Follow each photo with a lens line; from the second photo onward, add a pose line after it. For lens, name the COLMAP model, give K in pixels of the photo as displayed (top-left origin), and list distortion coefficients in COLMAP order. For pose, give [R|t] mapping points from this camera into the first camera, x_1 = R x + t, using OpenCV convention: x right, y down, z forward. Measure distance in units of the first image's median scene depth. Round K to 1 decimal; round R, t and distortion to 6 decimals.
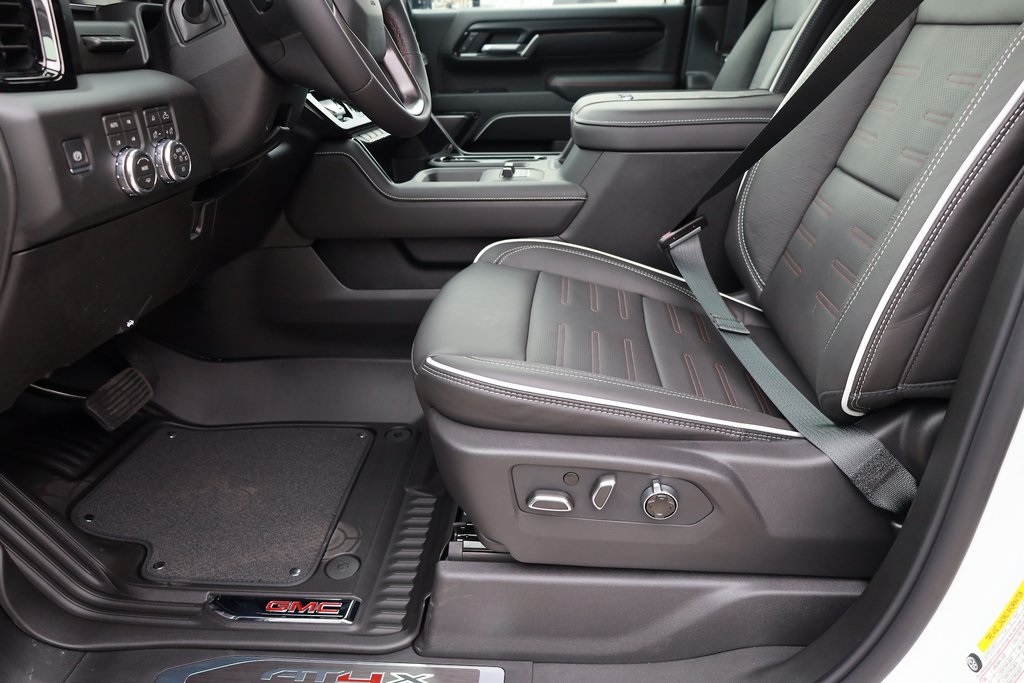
lens RADIAL K [[695.7, 0, 515.8], [0, 695.7, 351.1], [0, 0, 1]] dist [-0.035558, 0.001188]
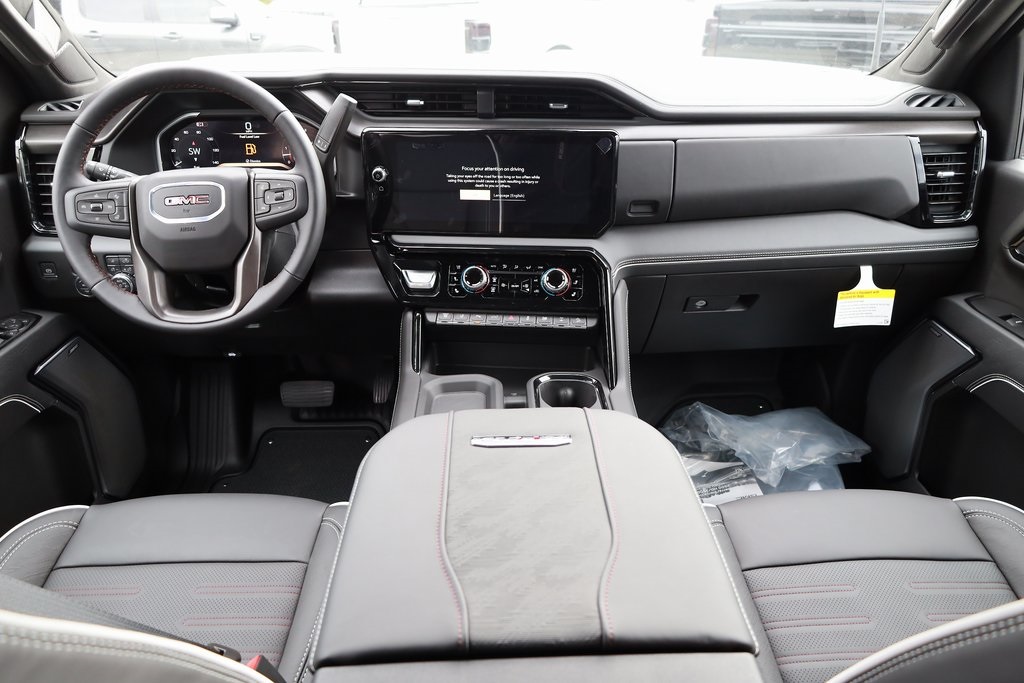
lens RADIAL K [[701.5, 0, 517.4], [0, 701.5, 343.4], [0, 0, 1]] dist [-0.010602, 0.003034]
pose [[0.102177, 0.457312, -0.883417, 0.666156], [-0.409207, 0.828770, 0.381694, -0.678450], [0.906703, 0.322500, 0.271816, 0.813981]]
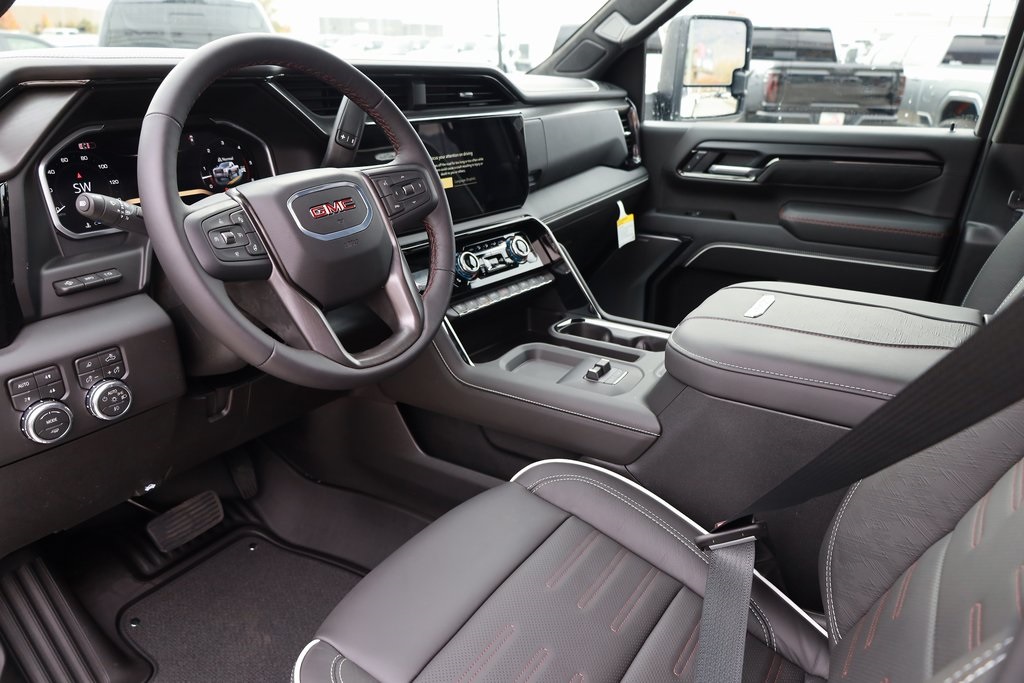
lens RADIAL K [[701.5, 0, 517.4], [0, 701.5, 343.4], [0, 0, 1]] dist [-0.010602, 0.003034]
pose [[0.880215, 0.187774, -0.435847, 0.273503], [-0.207961, 0.978136, 0.001418, -0.271456], [0.426584, 0.089390, 0.900020, 0.166067]]
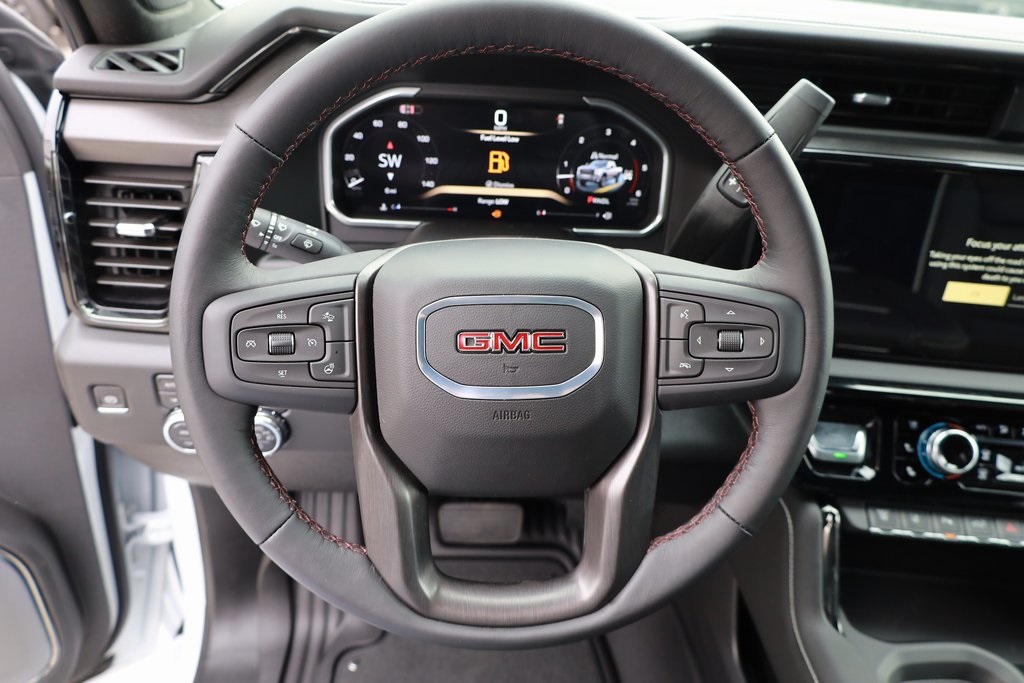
lens RADIAL K [[720.6, 0, 523.3], [0, 720.6, 345.2], [0, 0, 1]] dist [-0.008478, -0.002676]
pose [[0.111563, 0.528289, -0.841704, 0.130390], [-0.463013, 0.777072, 0.426354, -0.498452], [0.879302, 0.342155, 0.331297, 0.531170]]
